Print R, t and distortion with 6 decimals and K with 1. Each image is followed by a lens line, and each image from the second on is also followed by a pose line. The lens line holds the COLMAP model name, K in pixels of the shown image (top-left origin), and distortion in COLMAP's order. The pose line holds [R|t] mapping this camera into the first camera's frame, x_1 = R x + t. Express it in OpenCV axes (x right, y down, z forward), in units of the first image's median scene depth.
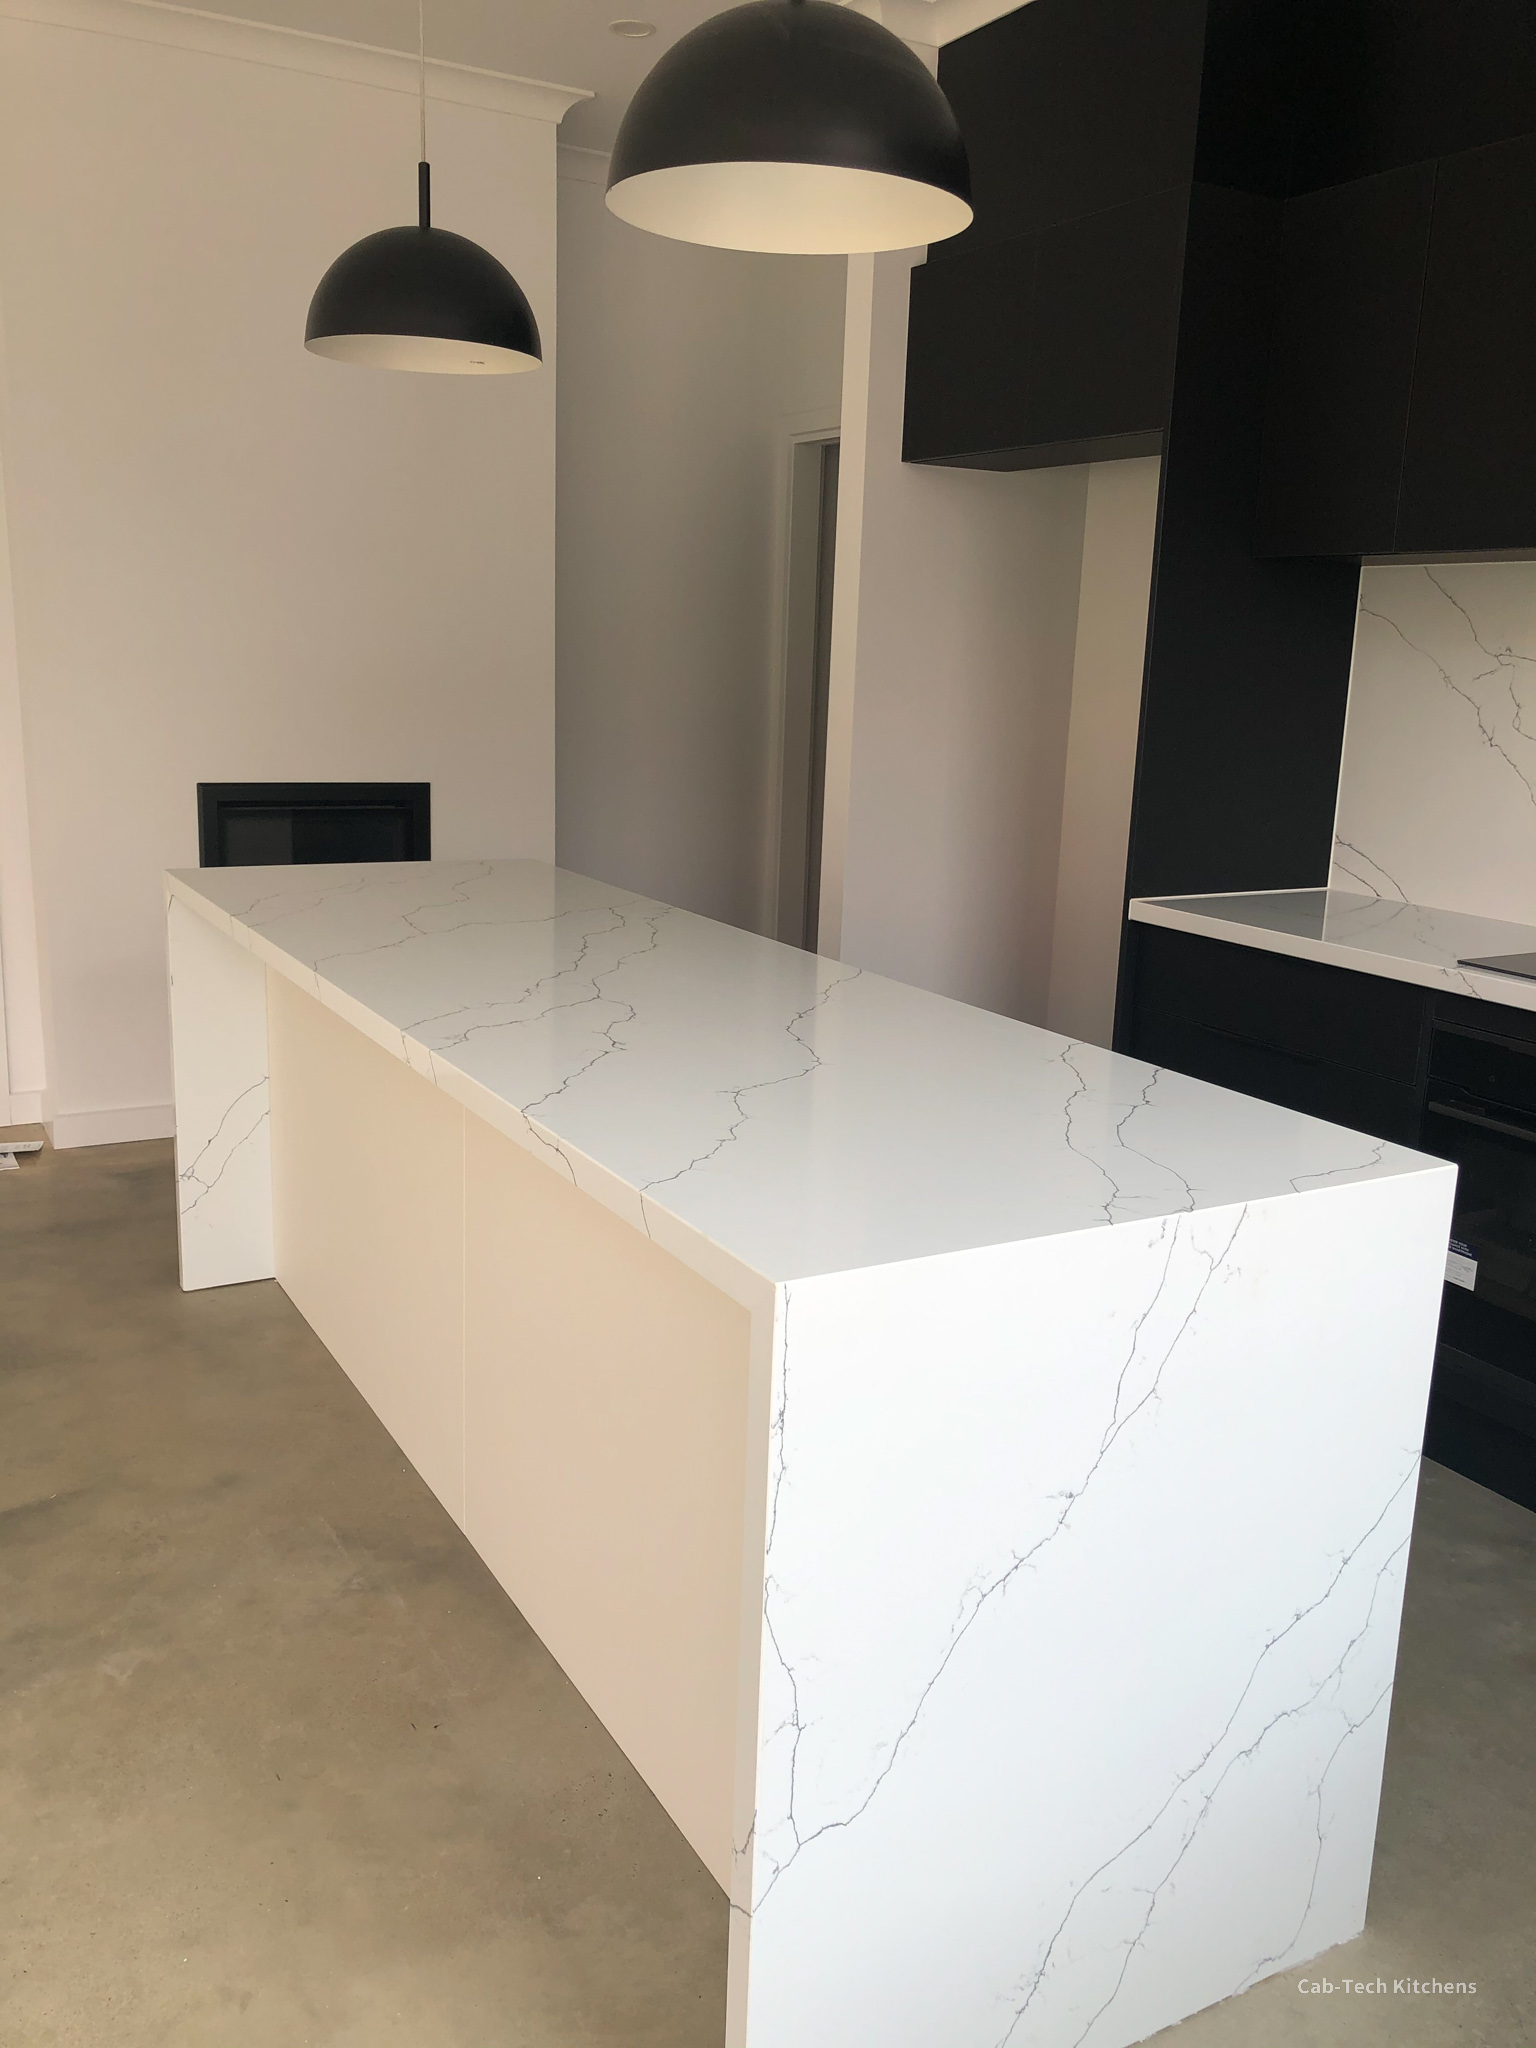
lens RADIAL K [[1681.2, 0, 762.5], [0, 1681.2, 1022.9], [0, 0, 1]] dist [0.037883, -0.030793]
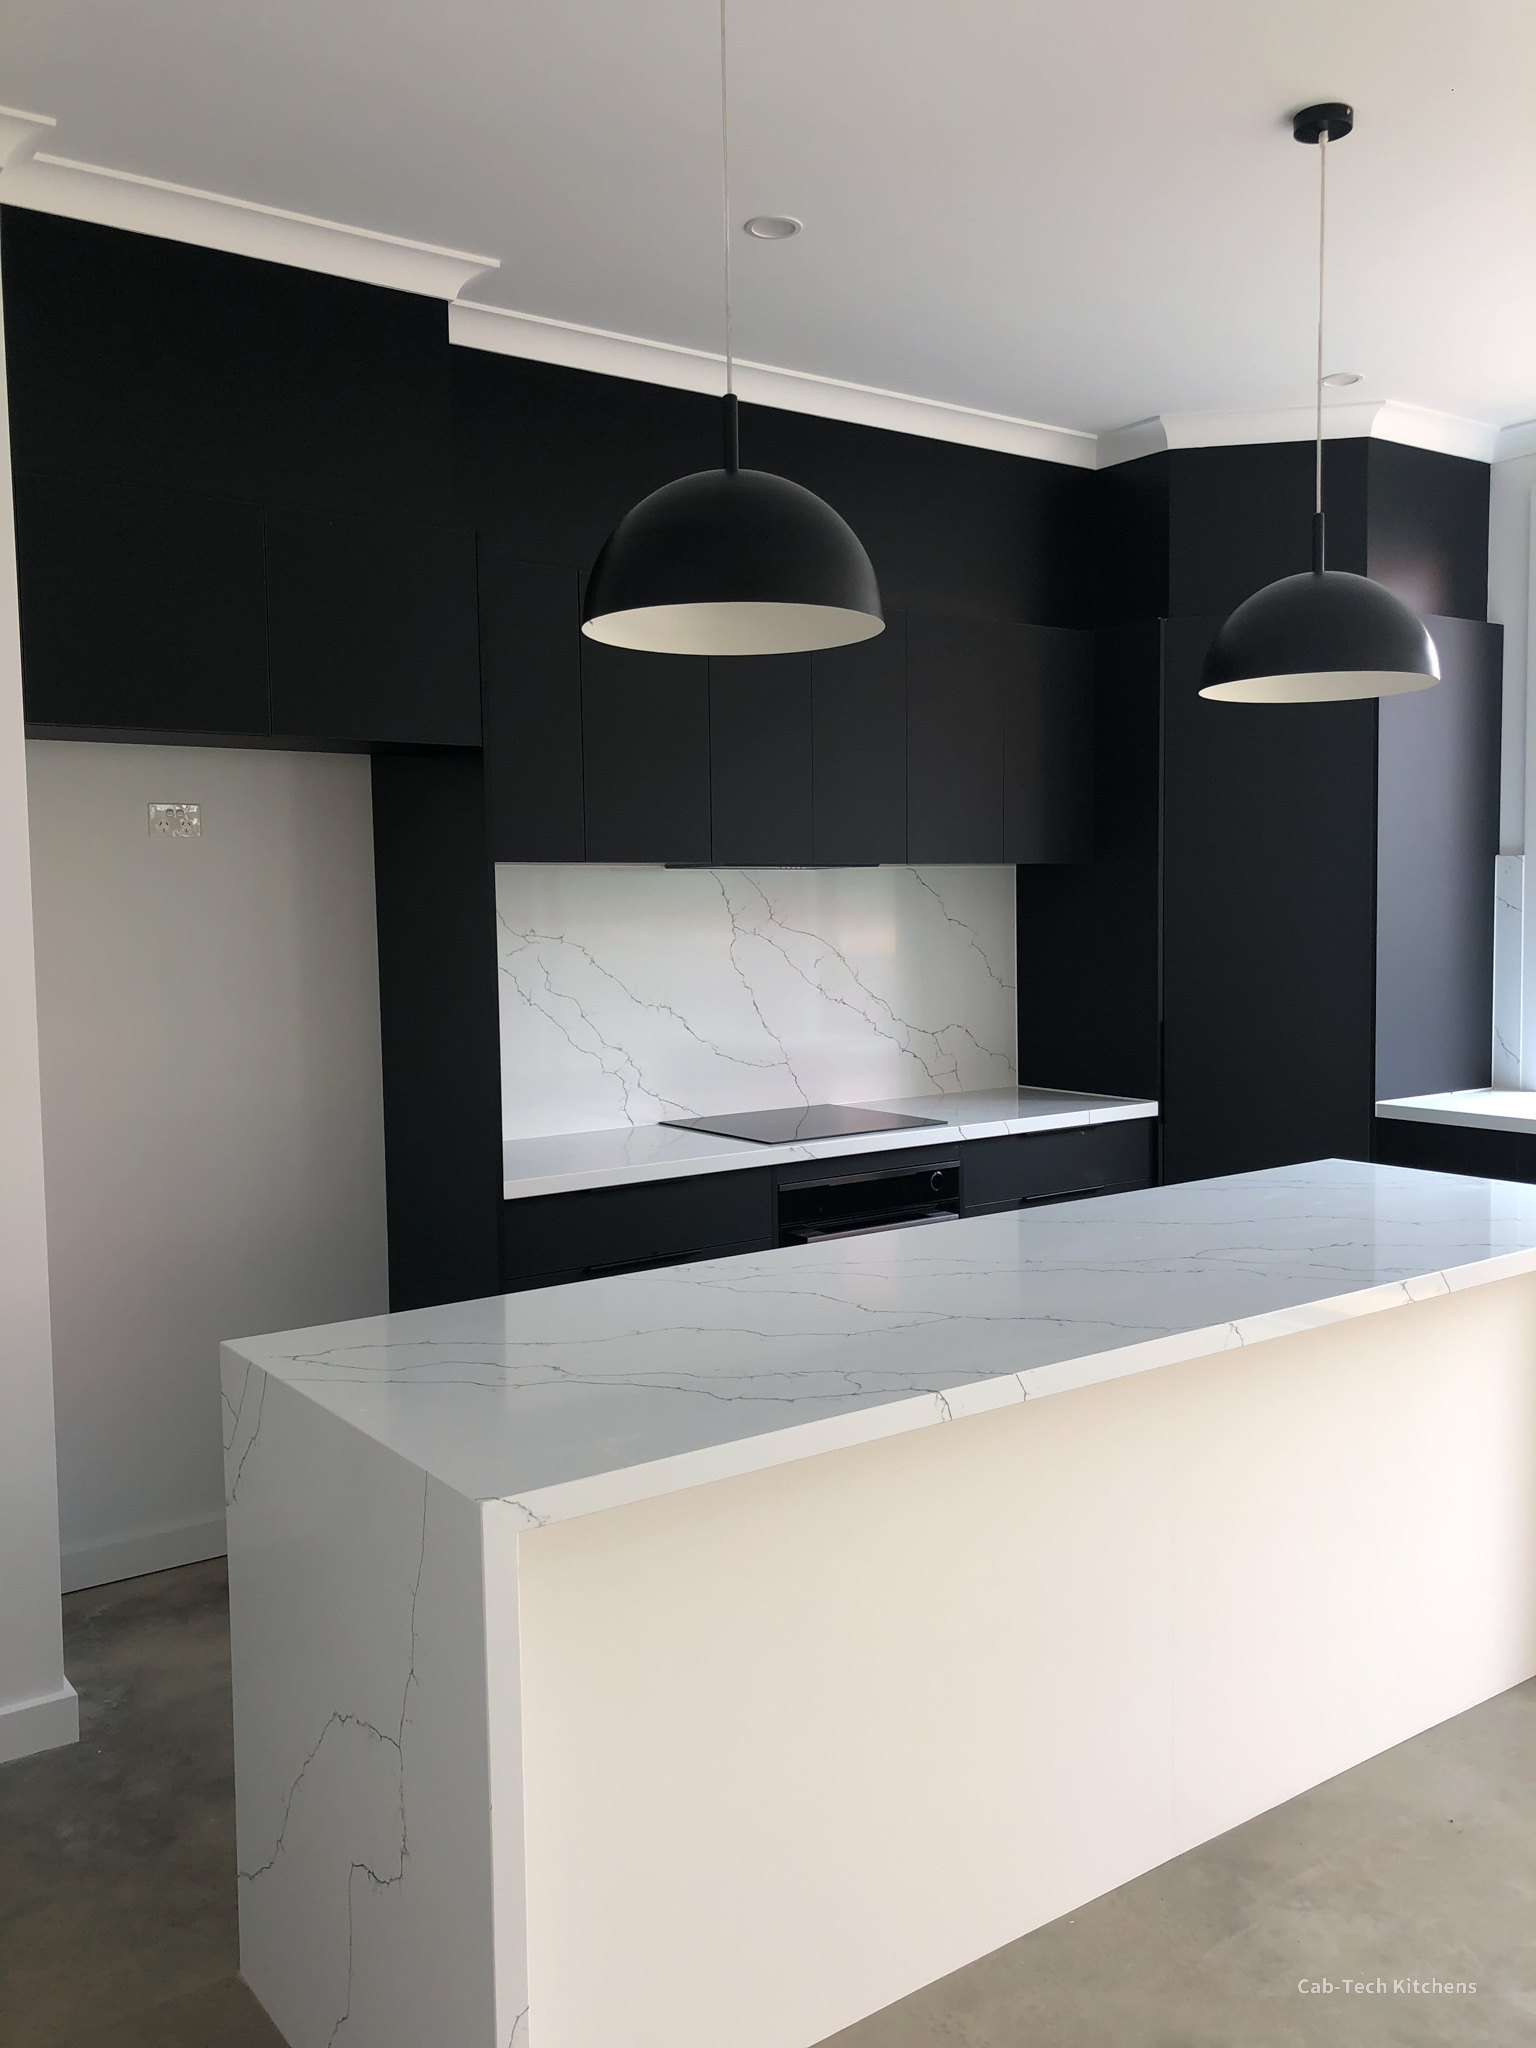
lens RADIAL K [[1681.2, 0, 750.1], [0, 1681.2, 1017.8], [0, 0, 1]] dist [0.037883, -0.030793]
pose [[-0.108638, -0.102755, 0.988756, -1.169328], [0.224970, 0.966296, 0.125140, -0.381314], [-0.968290, 0.236035, -0.081860, 1.303985]]
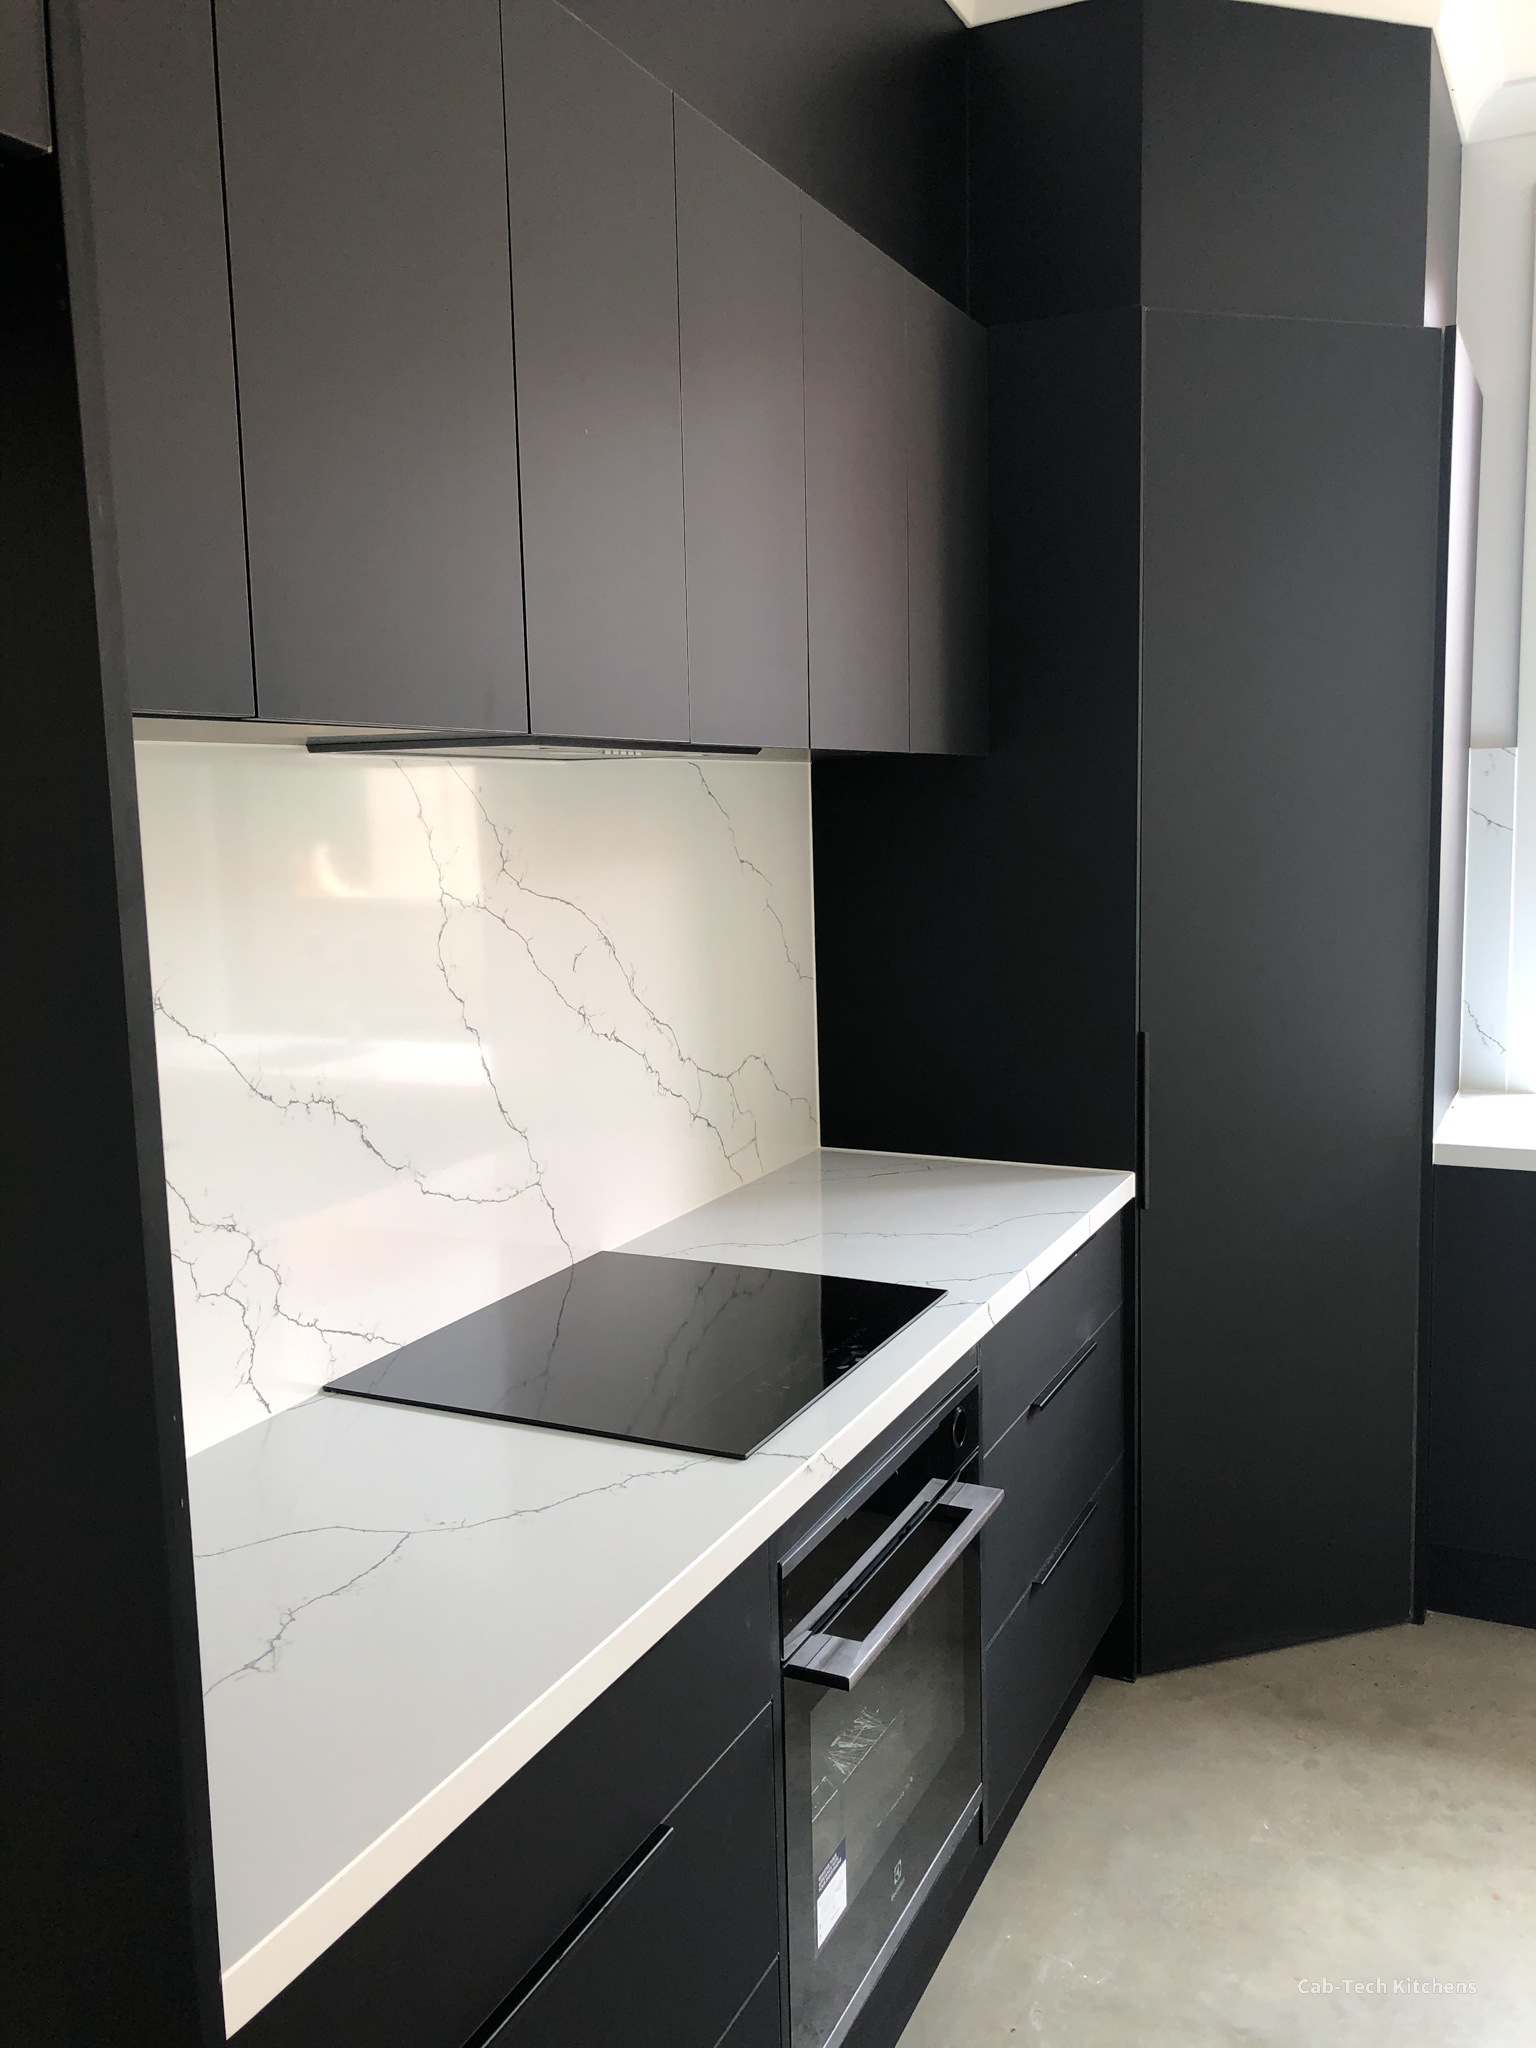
lens RADIAL K [[1681.2, 0, 762.7], [0, 1681.2, 1015.8], [0, 0, 1]] dist [0.037883, -0.030793]
pose [[-0.569980, -0.132055, 0.810977, -0.035168], [0.175944, 0.944491, 0.277454, -0.389920], [-0.802600, 0.300830, -0.515107, 1.456178]]
